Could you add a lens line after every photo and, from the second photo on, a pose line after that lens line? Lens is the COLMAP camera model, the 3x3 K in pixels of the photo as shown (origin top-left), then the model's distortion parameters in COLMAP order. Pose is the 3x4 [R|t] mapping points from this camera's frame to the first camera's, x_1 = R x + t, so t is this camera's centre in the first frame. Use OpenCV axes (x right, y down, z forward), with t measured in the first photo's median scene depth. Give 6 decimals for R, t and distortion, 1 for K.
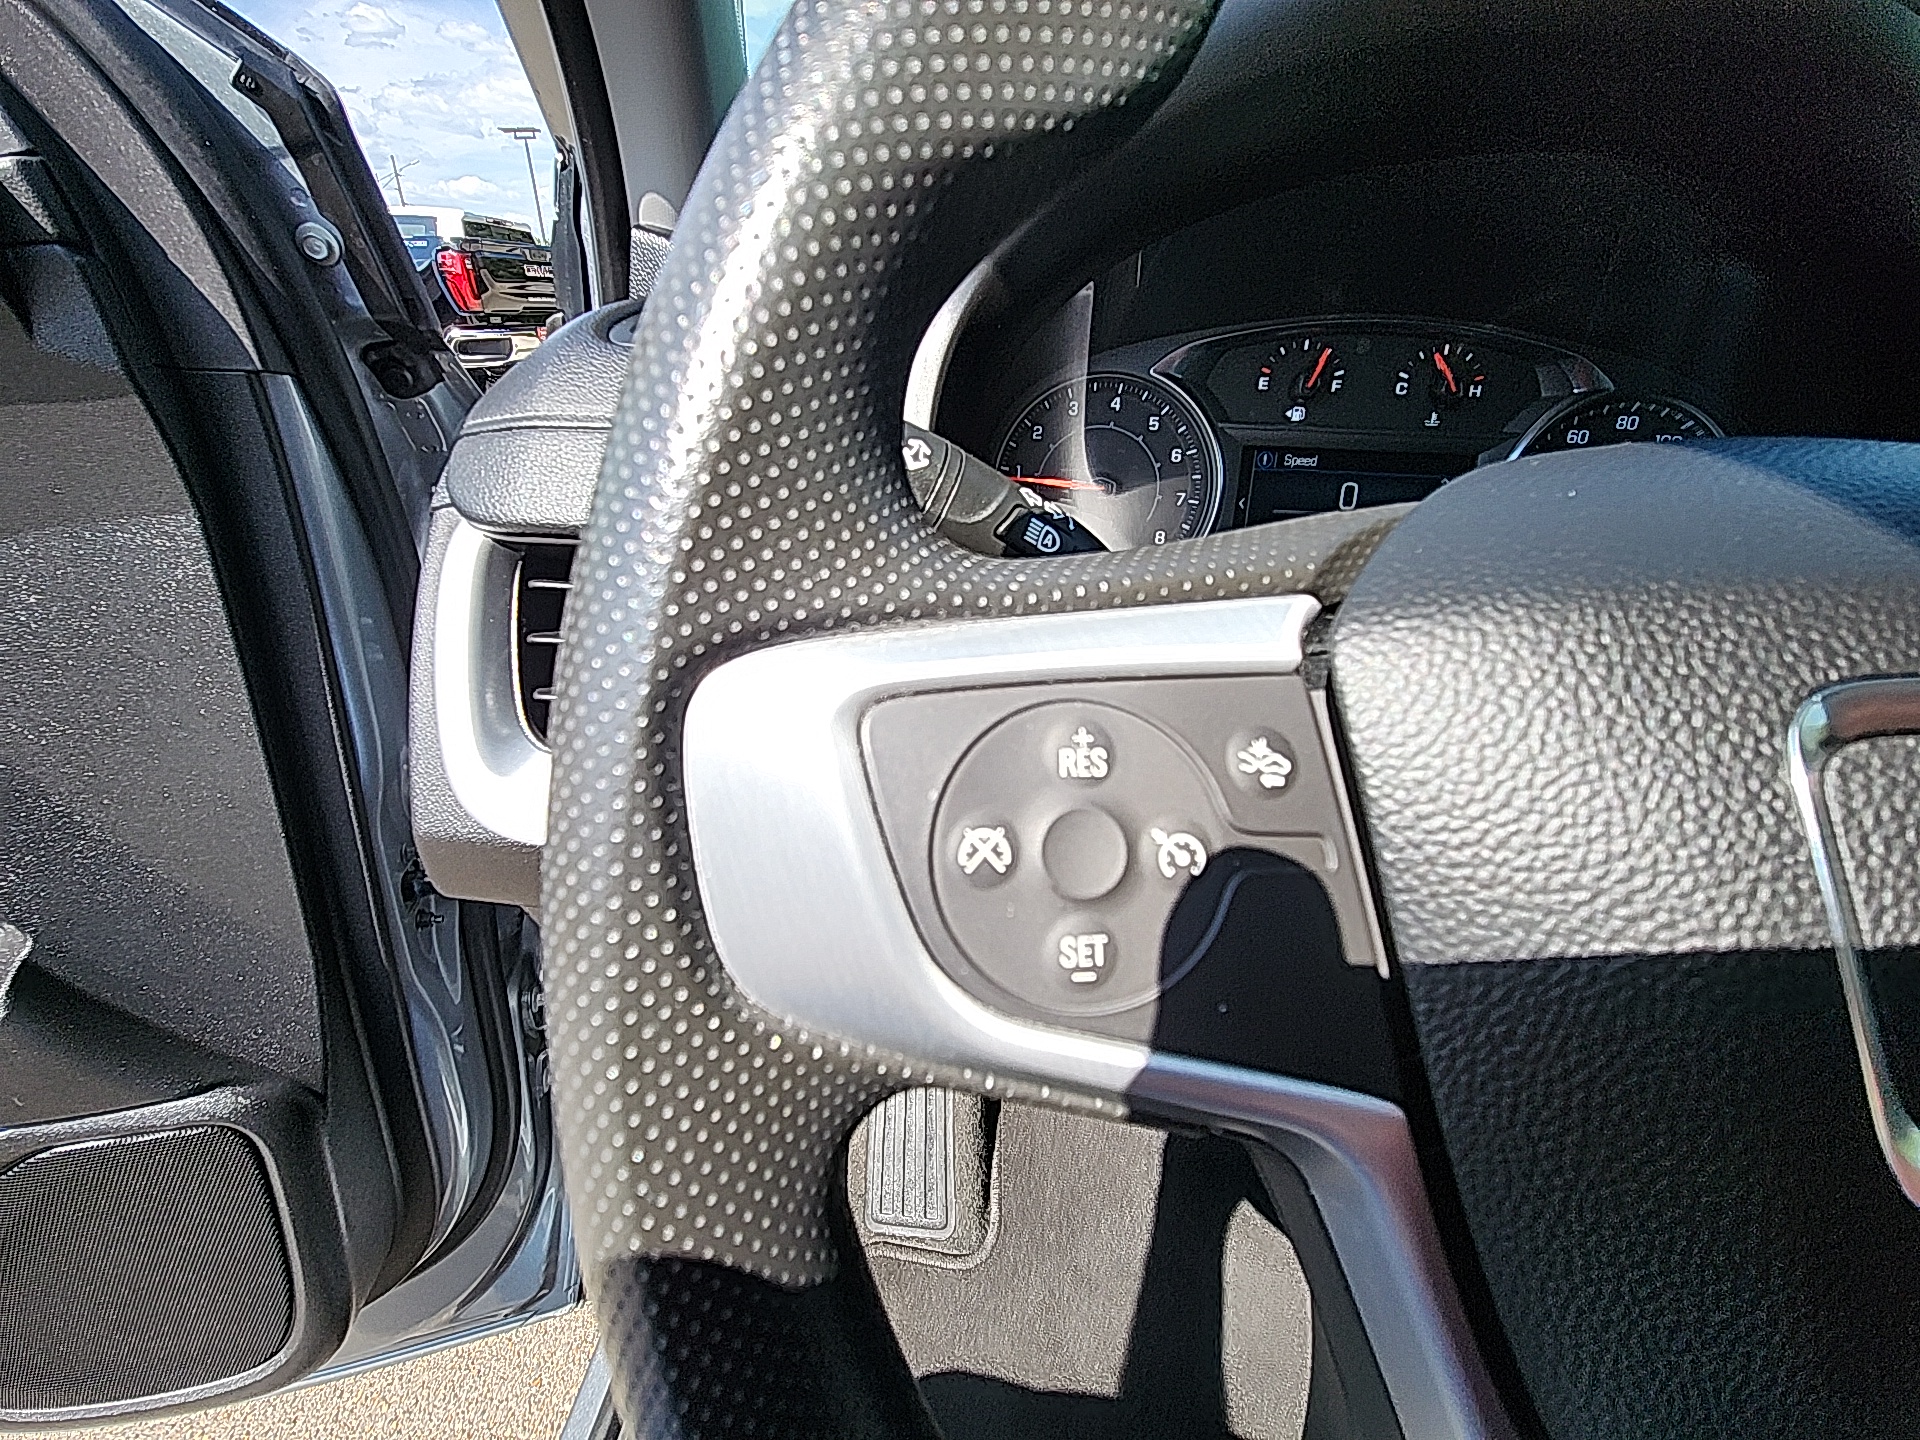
lens RADIAL K [[766.0, 0, 953.2], [0, 766.0, 708.2], [0, 0, 1]] dist [0.015359, -0.013337]
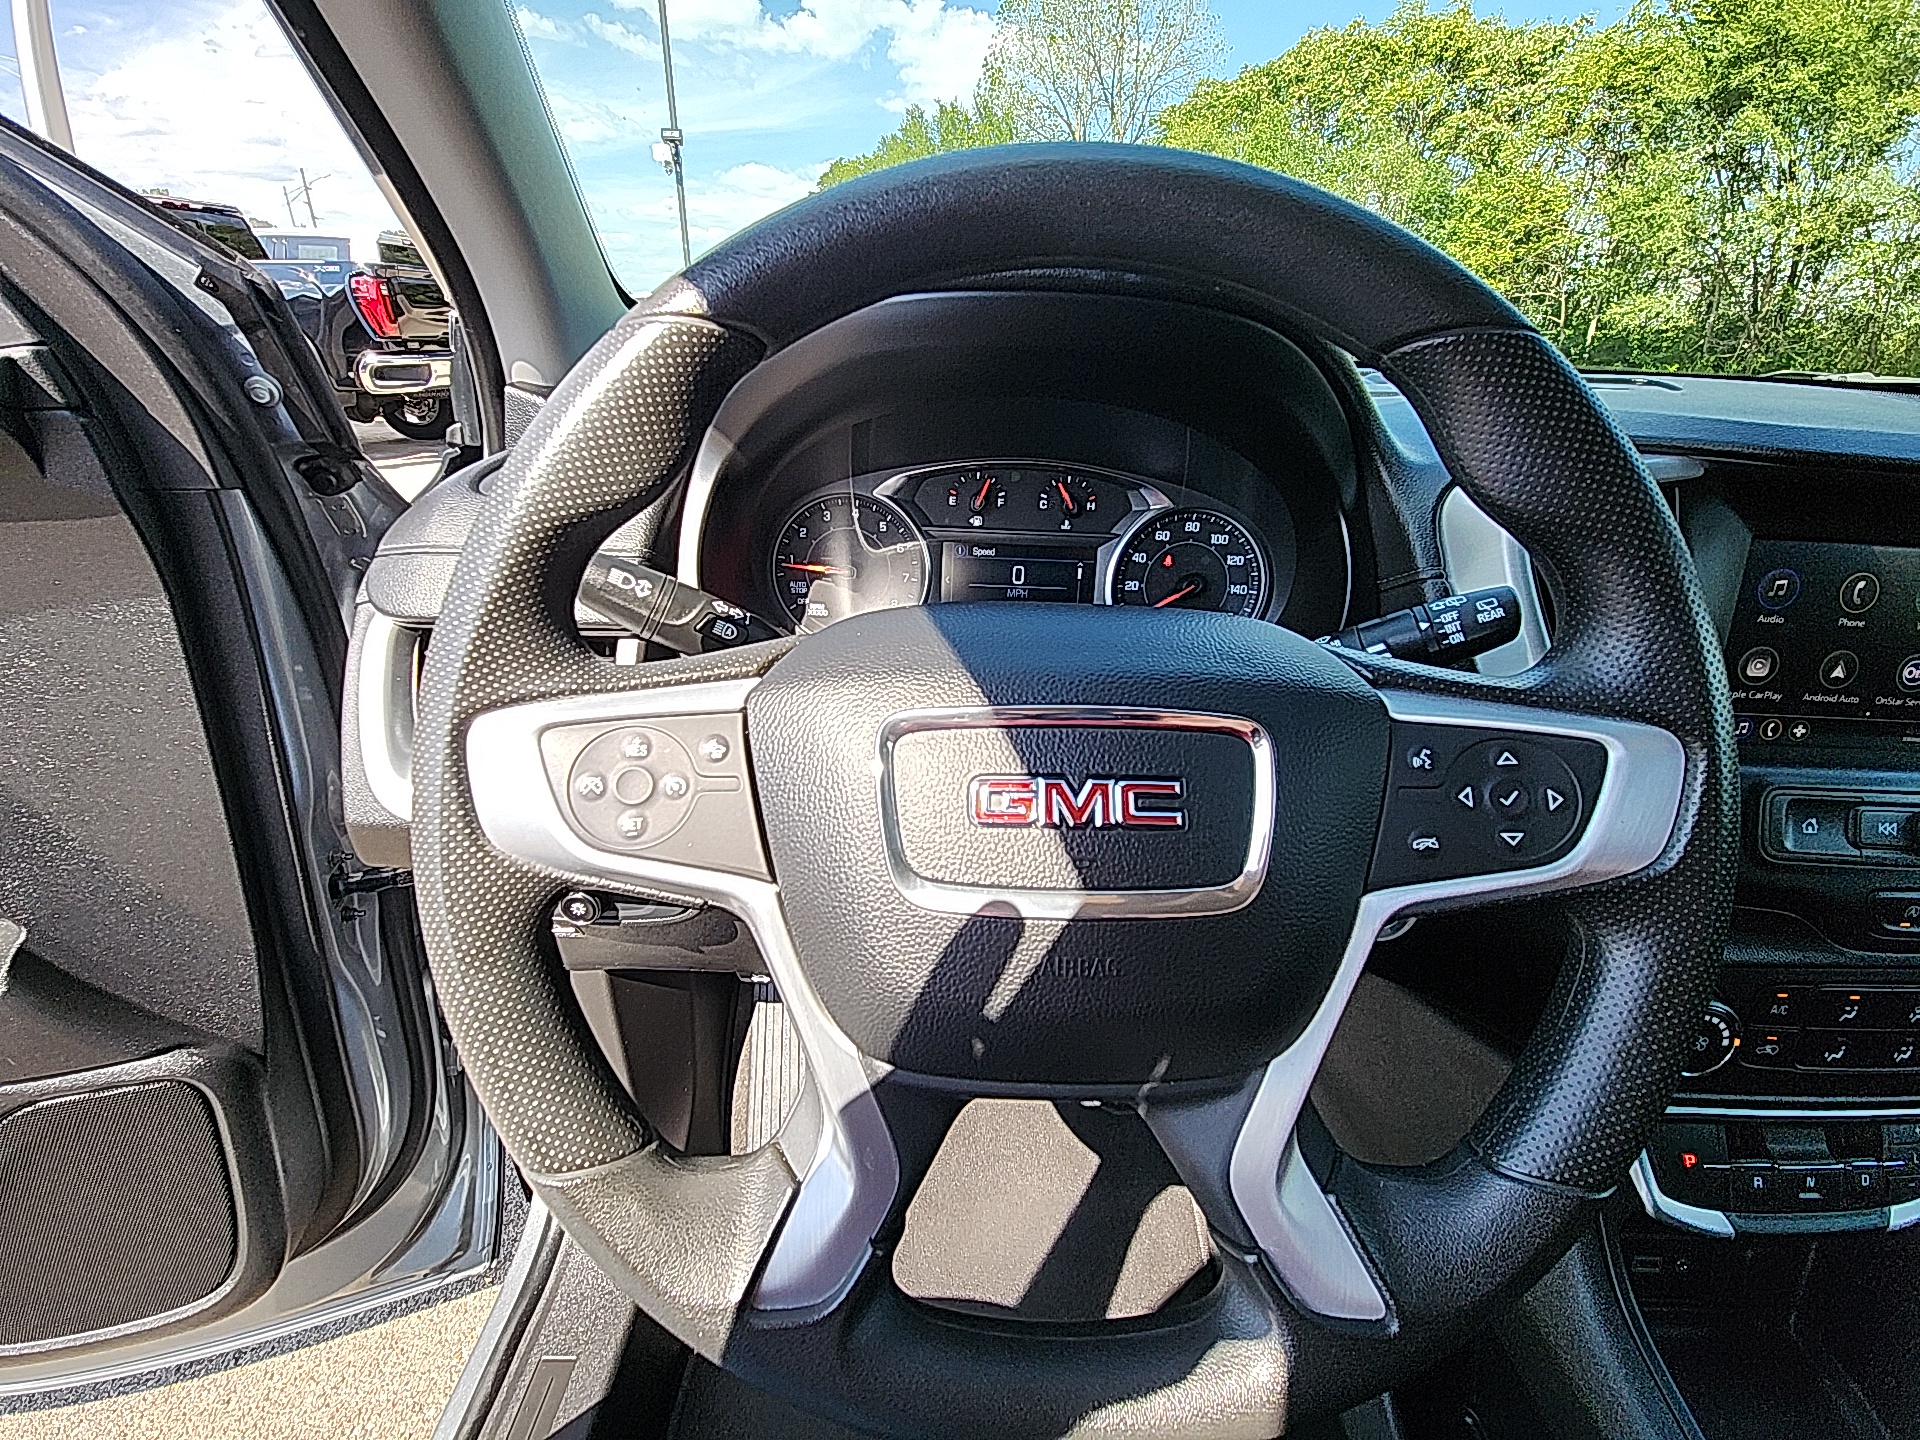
lens RADIAL K [[766.5, 0, 952.2], [0, 766.5, 705.4], [0, 0, 1]] dist [0.025296, -0.017332]
pose [[0.997381, -0.025217, 0.067792, 0.260804], [0.026900, 0.999349, -0.024037, 0.002882], [-0.067142, 0.025798, 0.997410, -0.401979]]
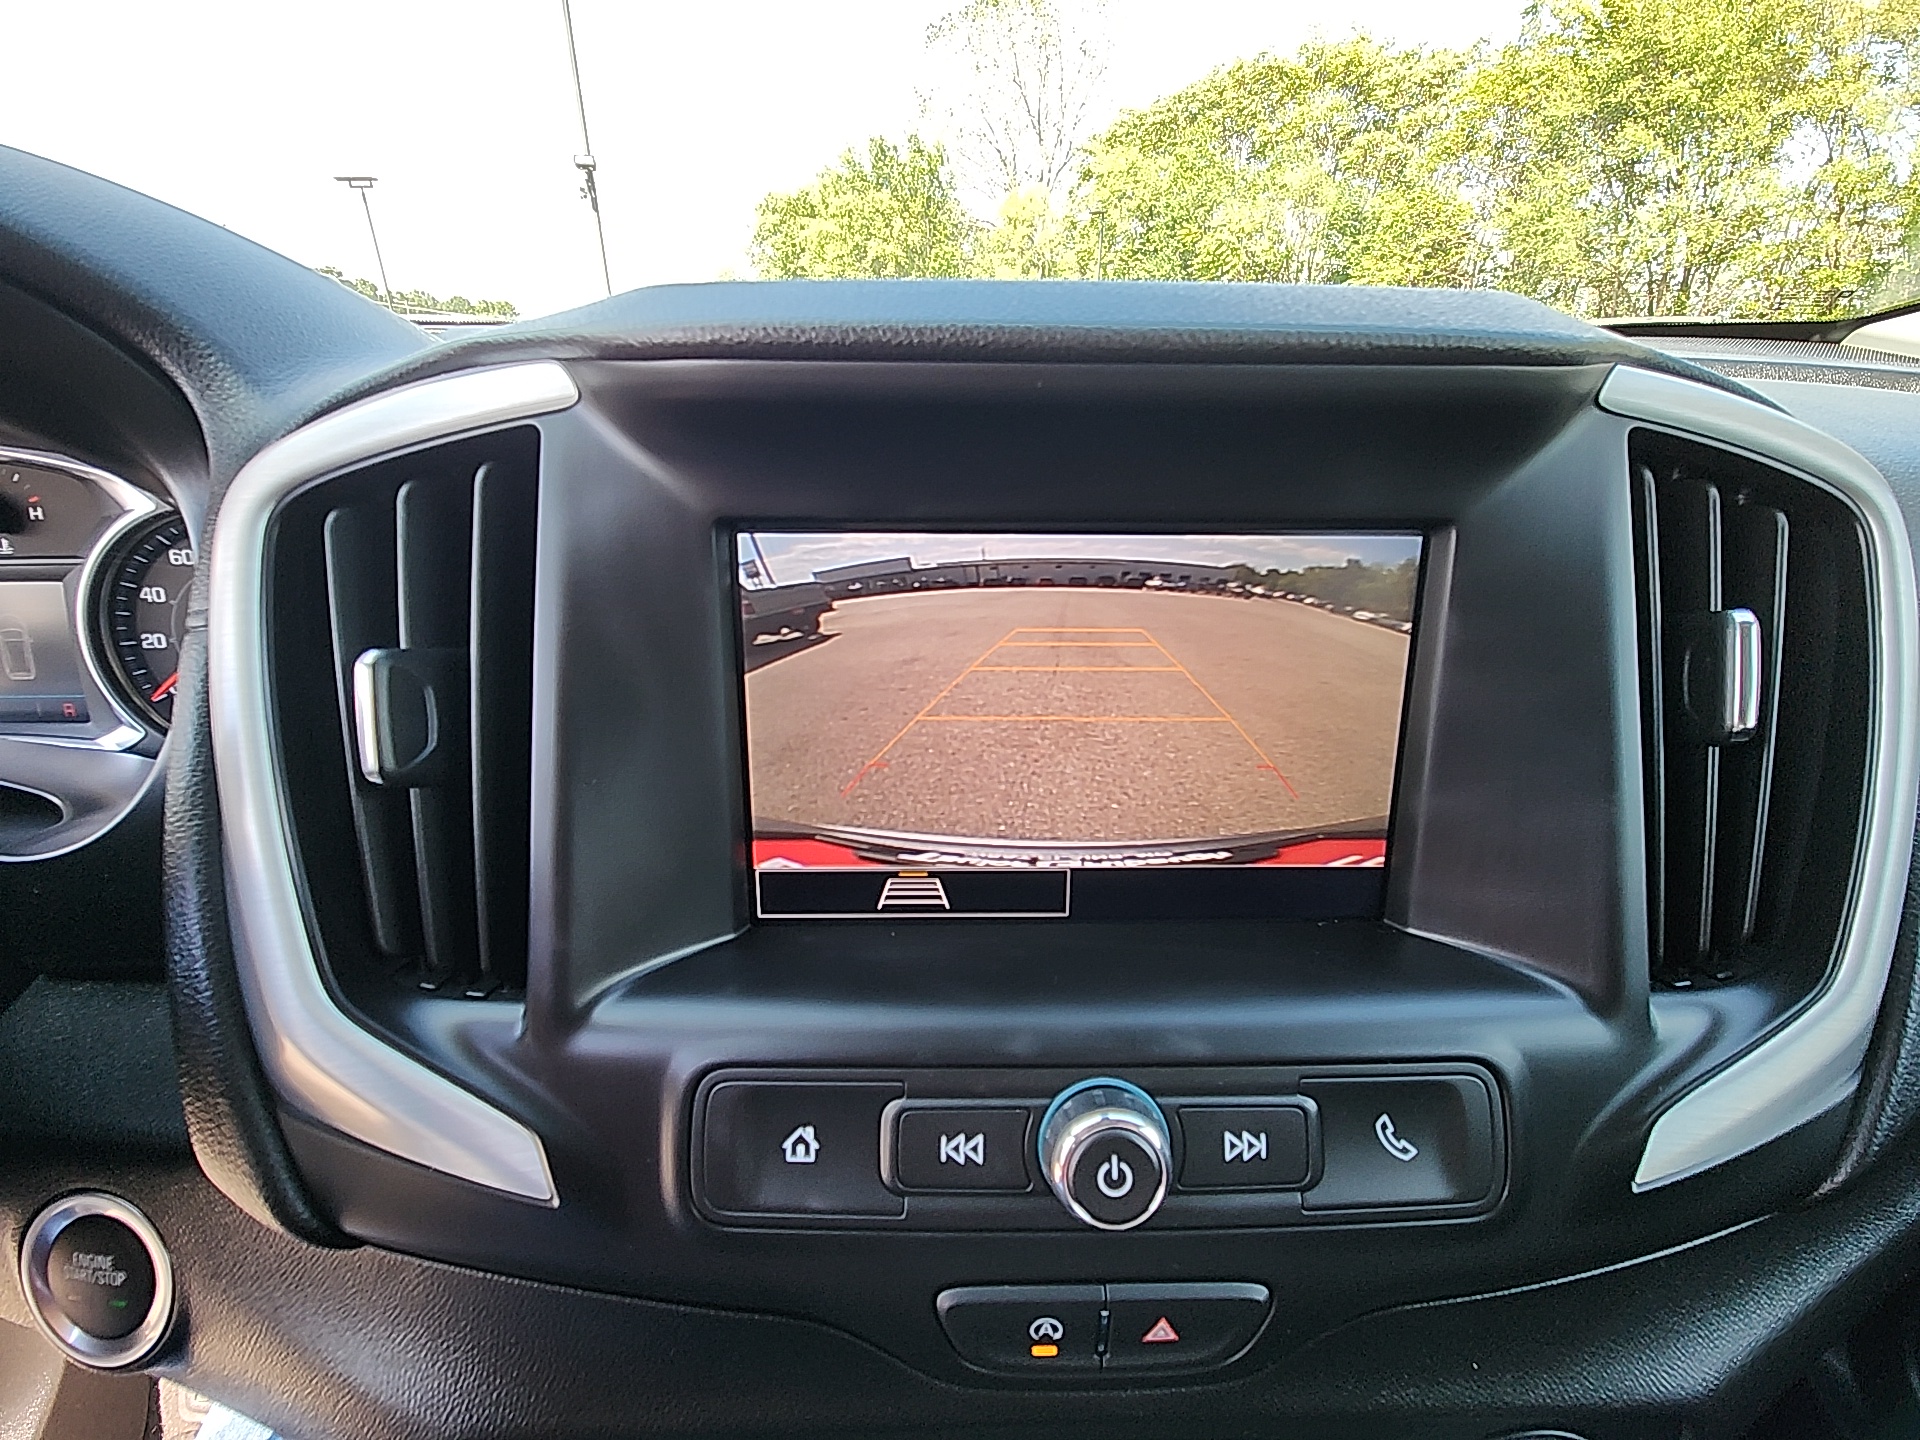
lens RADIAL K [[782.2, 0, 948.9], [0, 782.2, 711.6], [0, 0, 1]] dist [-0.003098, -0.007485]
pose [[0.991529, -0.067614, 0.110897, 1.408136], [0.073008, 0.996301, -0.045316, -0.057316], [-0.107423, 0.053028, 0.992798, 0.016365]]
